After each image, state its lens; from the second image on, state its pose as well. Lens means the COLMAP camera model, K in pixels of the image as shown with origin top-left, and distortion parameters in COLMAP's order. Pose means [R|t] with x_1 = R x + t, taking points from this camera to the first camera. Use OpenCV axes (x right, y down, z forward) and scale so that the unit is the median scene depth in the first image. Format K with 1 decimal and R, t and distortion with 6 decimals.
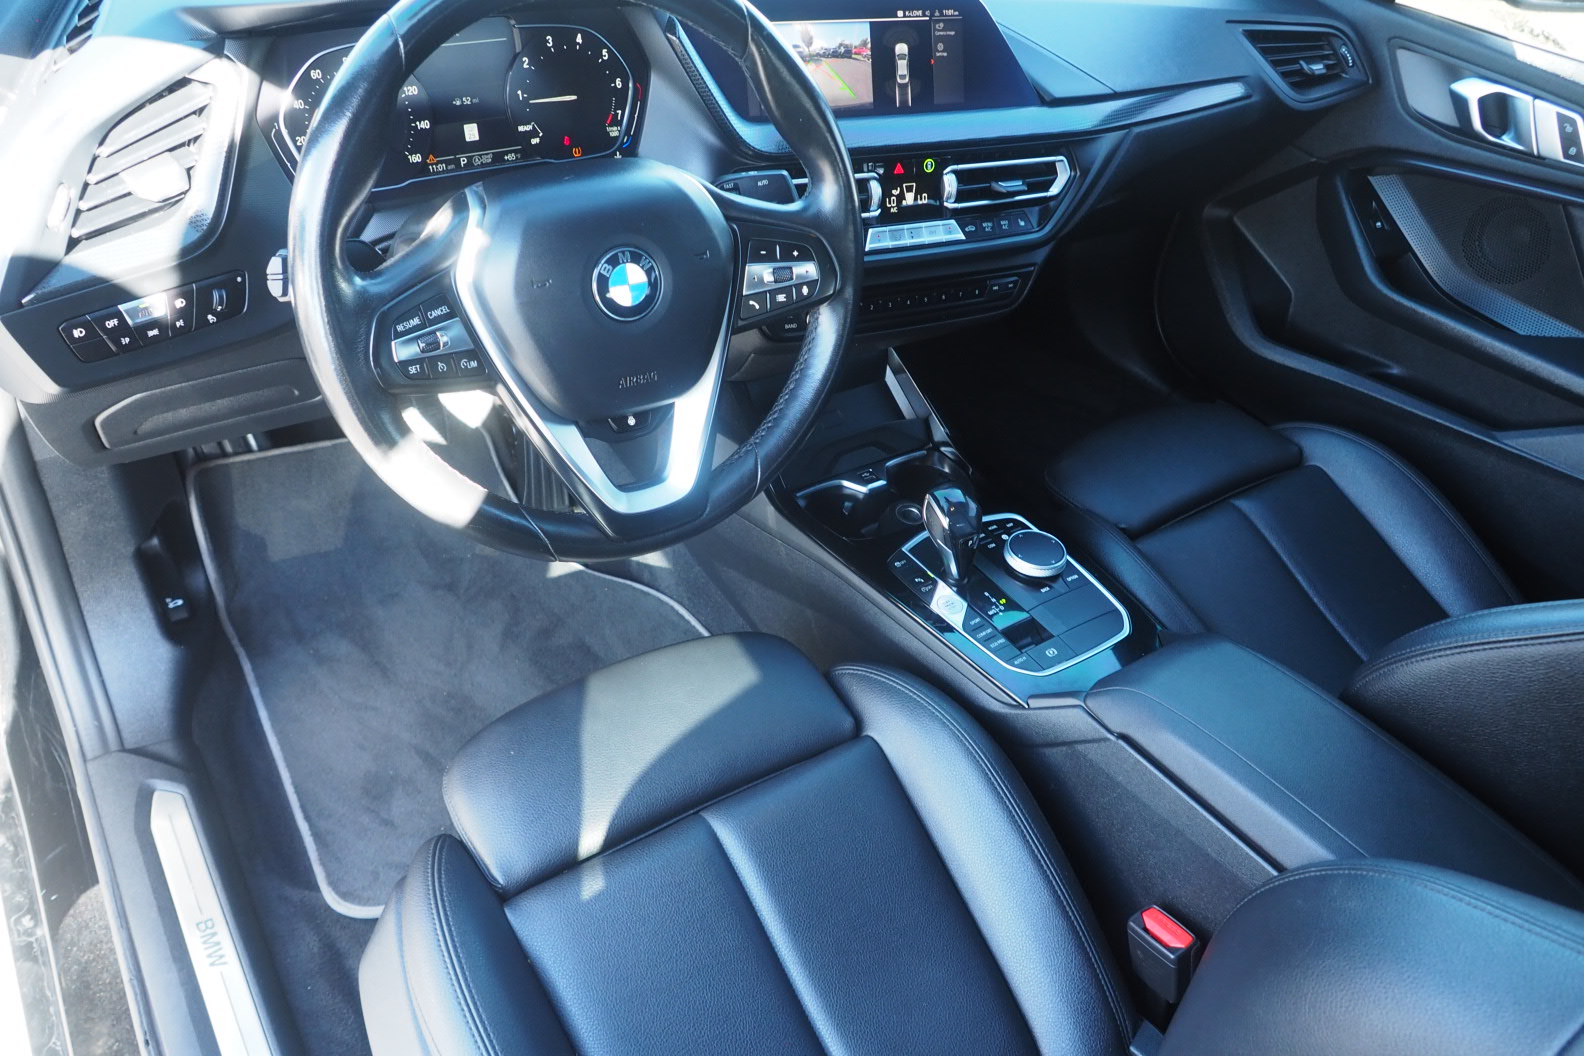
lens RADIAL K [[1125.3, 0, 798.7], [0, 1125.3, 534.6], [0, 0, 1]] dist [-0.024811, 0.000483]
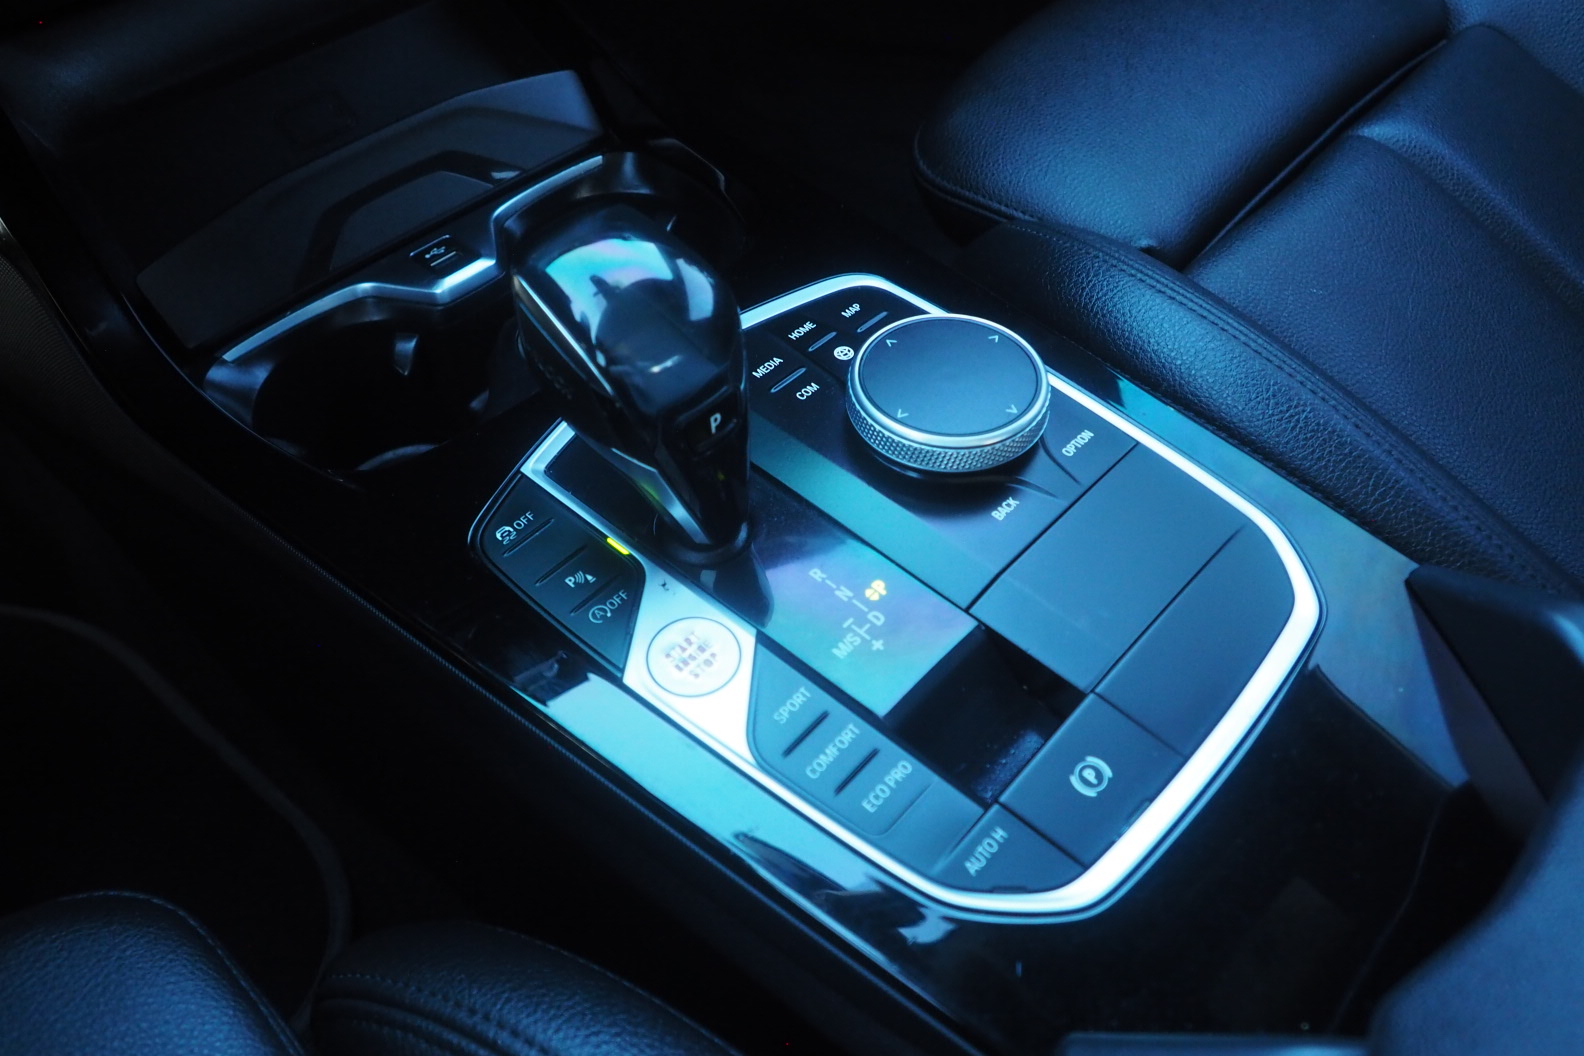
lens RADIAL K [[1125.3, 0, 798.7], [0, 1125.3, 534.6], [0, 0, 1]] dist [-0.024811, 0.000483]
pose [[0.970614, -0.230278, 0.069856, 0.150002], [0.212418, 0.956294, 0.200949, -0.017078], [-0.113077, -0.180205, 0.977108, 0.745183]]
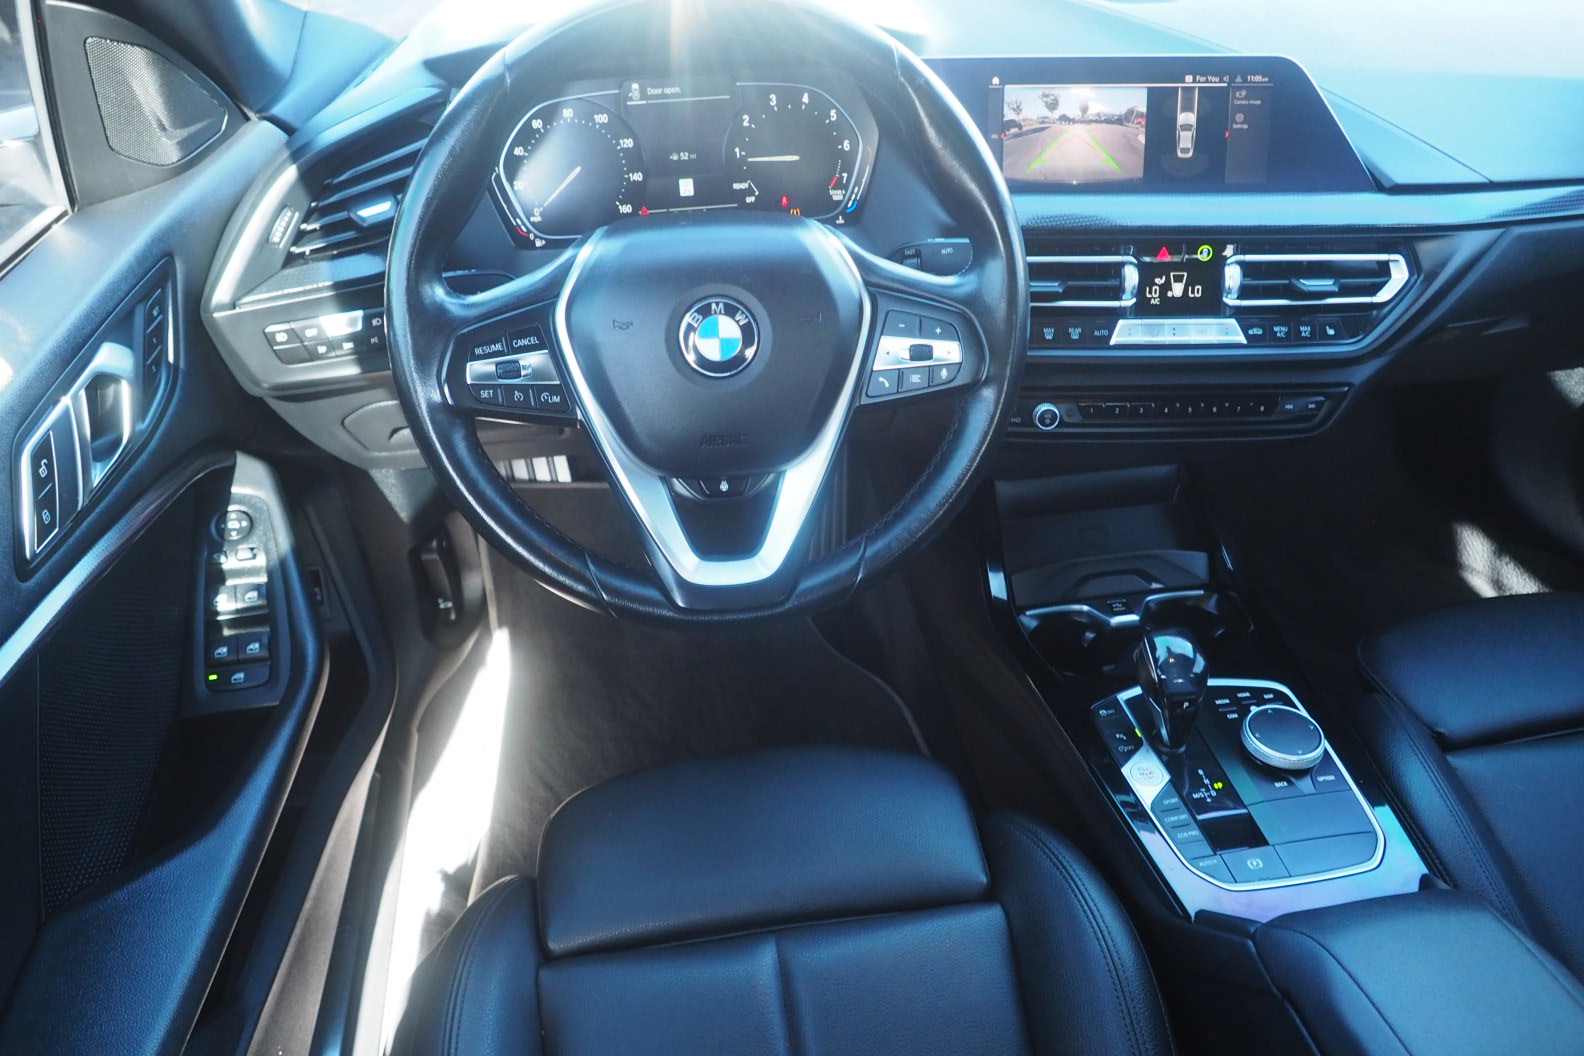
lens RADIAL K [[1125.3, 0, 798.7], [0, 1125.3, 534.6], [0, 0, 1]] dist [-0.024811, 0.000483]
pose [[0.900990, 0.155496, -0.405015, 0.214199], [-0.191433, 0.980256, -0.049513, -0.020001], [0.389320, 0.122144, 0.912968, 0.134096]]
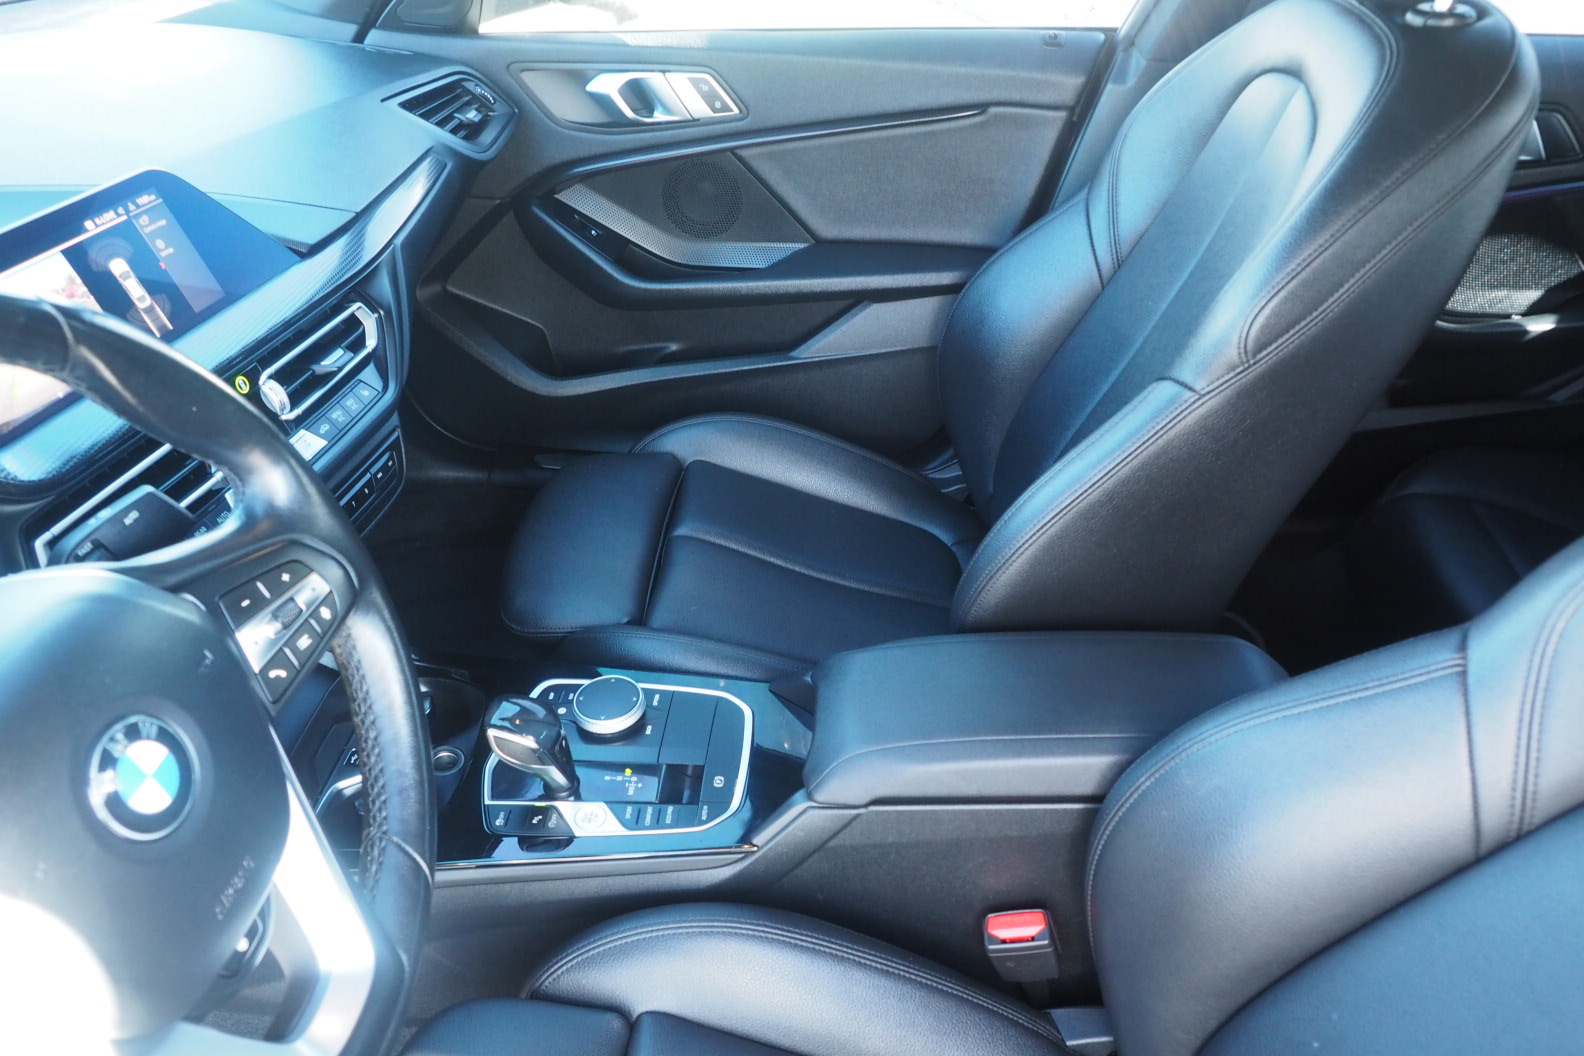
lens RADIAL K [[1124.0, 0, 798.9], [0, 1124.0, 526.1], [0, 0, 1]] dist [-0.023980, 0.000329]
pose [[0.605462, -0.527665, 0.595806, -0.154400], [0.557045, 0.815644, 0.156287, -0.159235], [-0.568433, 0.237265, 0.787775, 0.215711]]
